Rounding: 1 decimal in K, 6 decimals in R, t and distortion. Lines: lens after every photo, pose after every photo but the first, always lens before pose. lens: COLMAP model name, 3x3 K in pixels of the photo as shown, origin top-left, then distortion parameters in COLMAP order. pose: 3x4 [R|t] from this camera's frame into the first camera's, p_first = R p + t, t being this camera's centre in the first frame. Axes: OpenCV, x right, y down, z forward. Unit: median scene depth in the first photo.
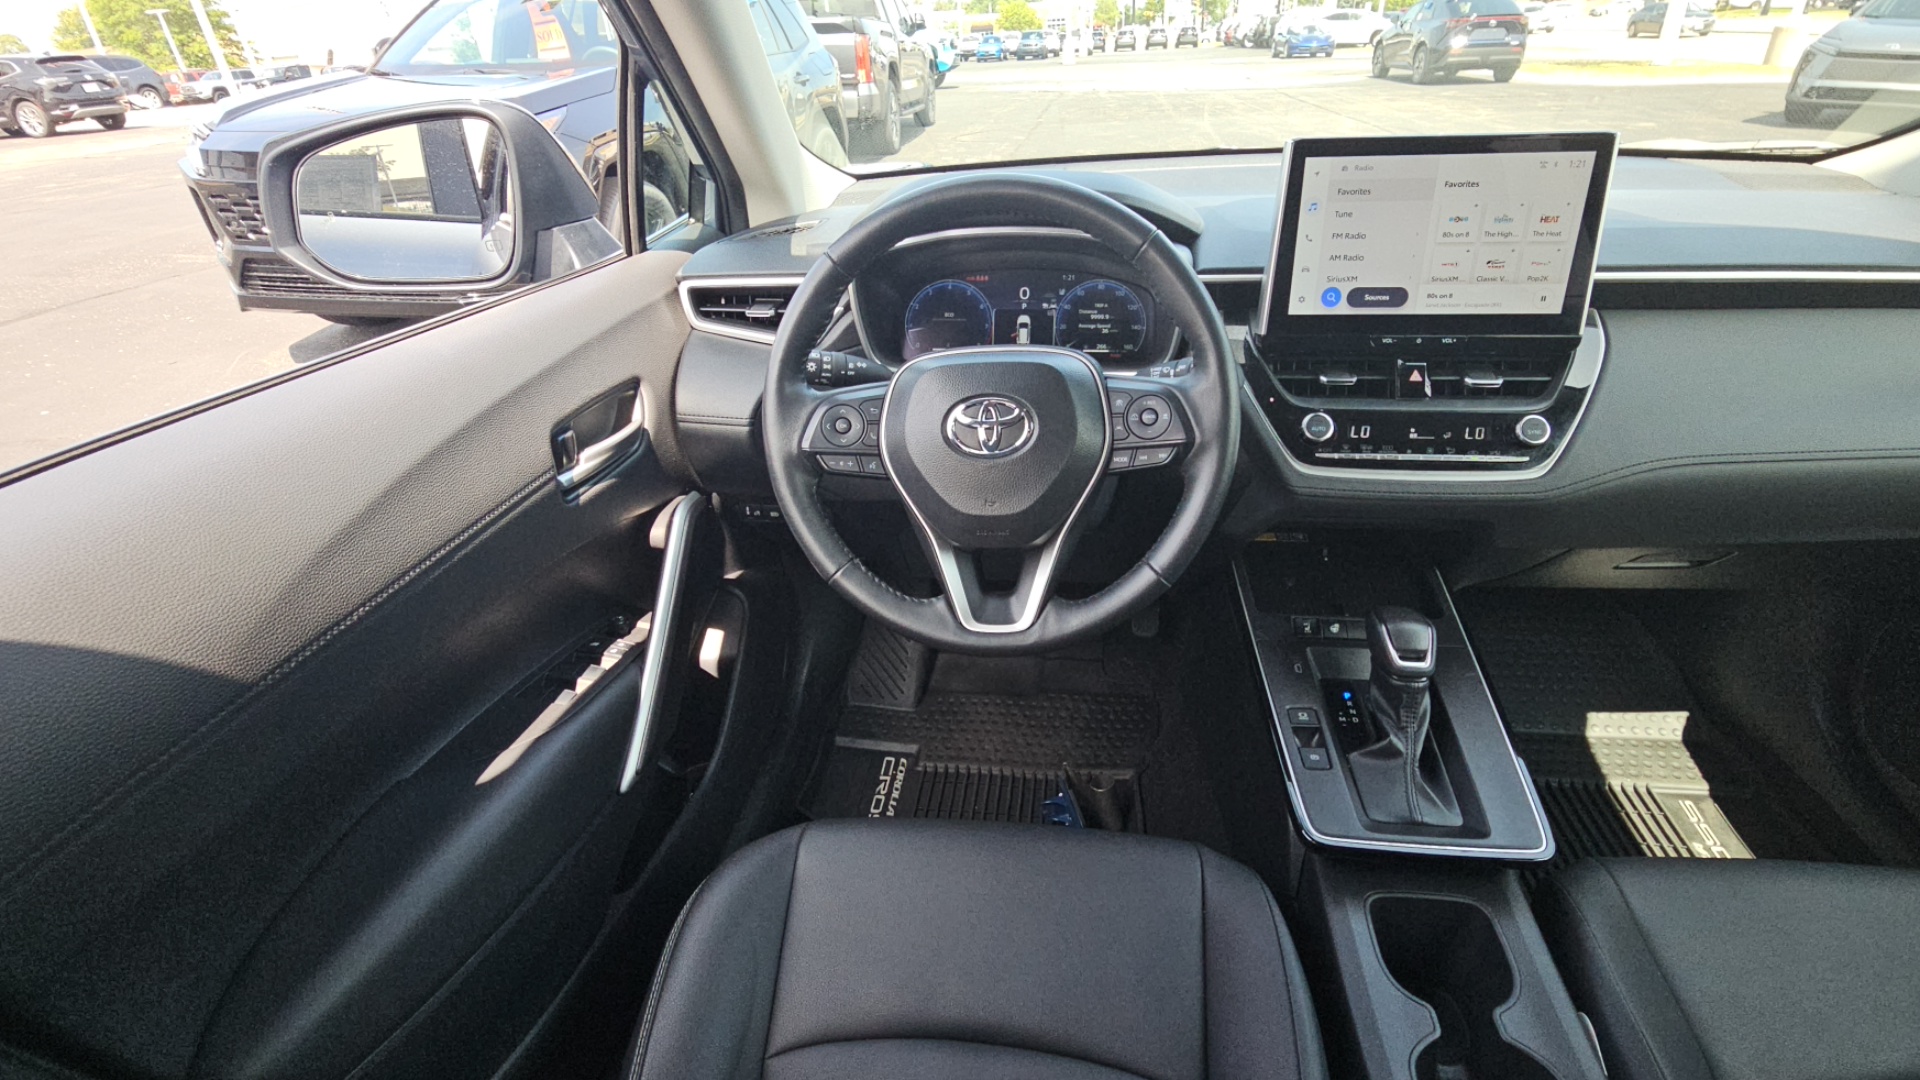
lens RADIAL K [[859.3, 0, 979.7], [0, 859.3, 542.9], [0, 0, 1]] dist [0.007482, -0.007042]
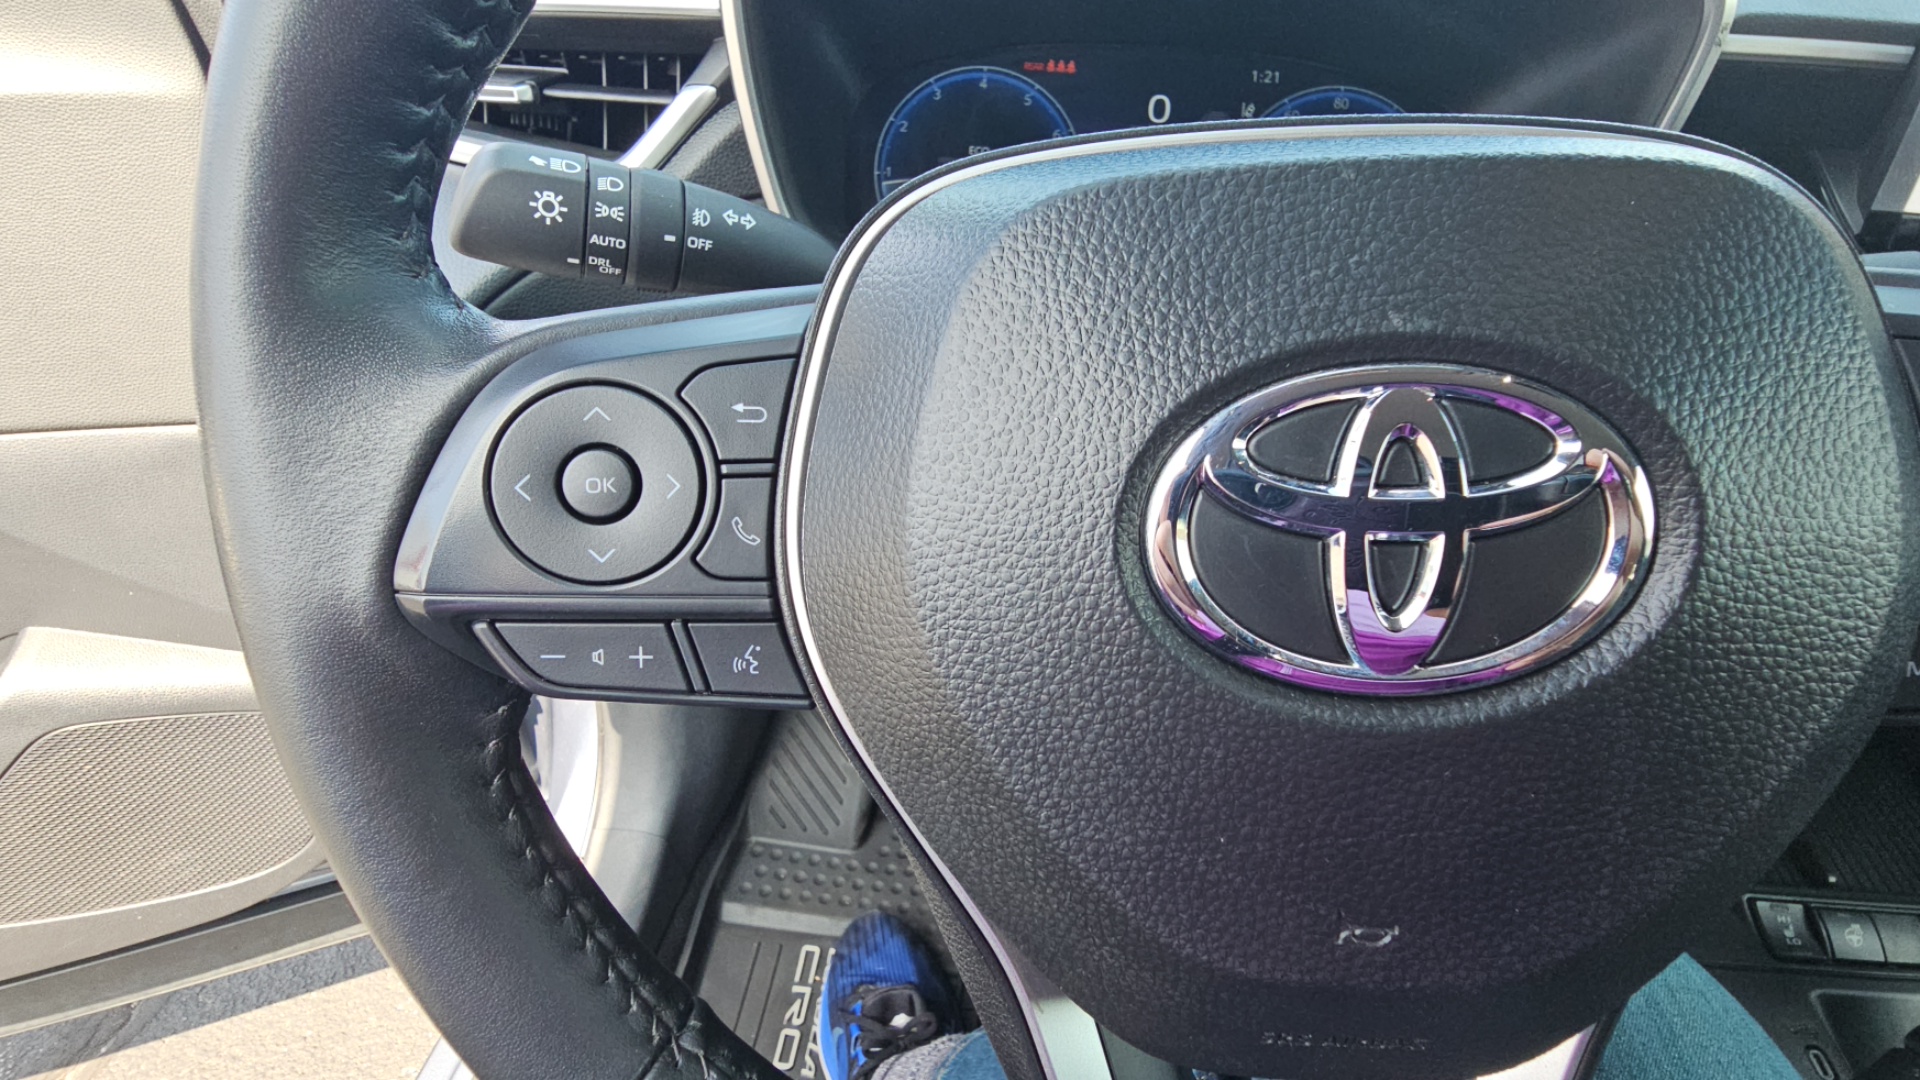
lens RADIAL K [[859.3, 0, 981.0], [0, 859.3, 532.8], [0, 0, 1]] dist [0.007482, -0.007042]
pose [[0.996336, 0.038555, 0.076344, -0.061352], [-0.042109, 0.998076, 0.045503, -0.097035], [-0.074443, -0.048552, 0.996043, 0.577239]]
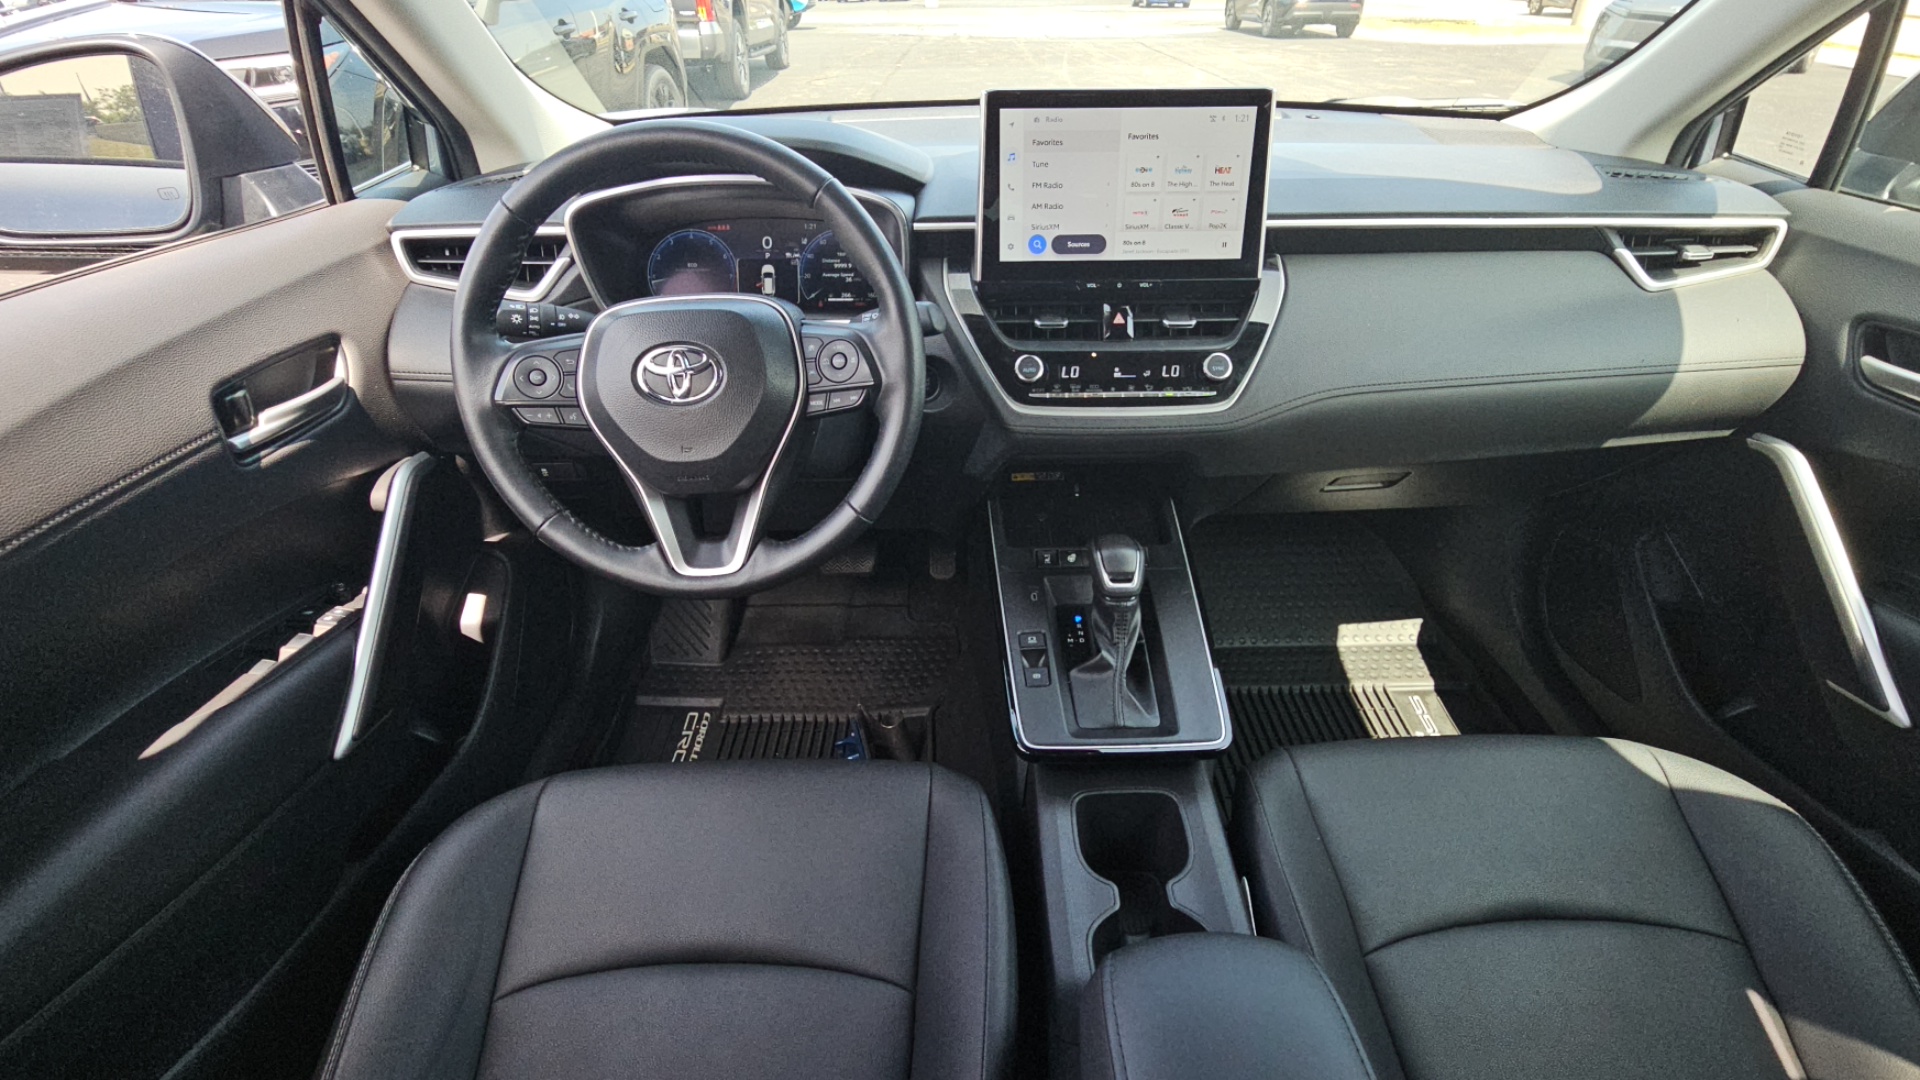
lens RADIAL K [[859.3, 0, 980.1], [0, 859.3, 542.4], [0, 0, 1]] dist [0.007482, -0.007042]
pose [[0.990585, -0.049961, 0.127457, 0.154635], [0.043601, 0.997684, 0.052212, 0.018025], [-0.129771, -0.046163, 0.990469, -0.045269]]
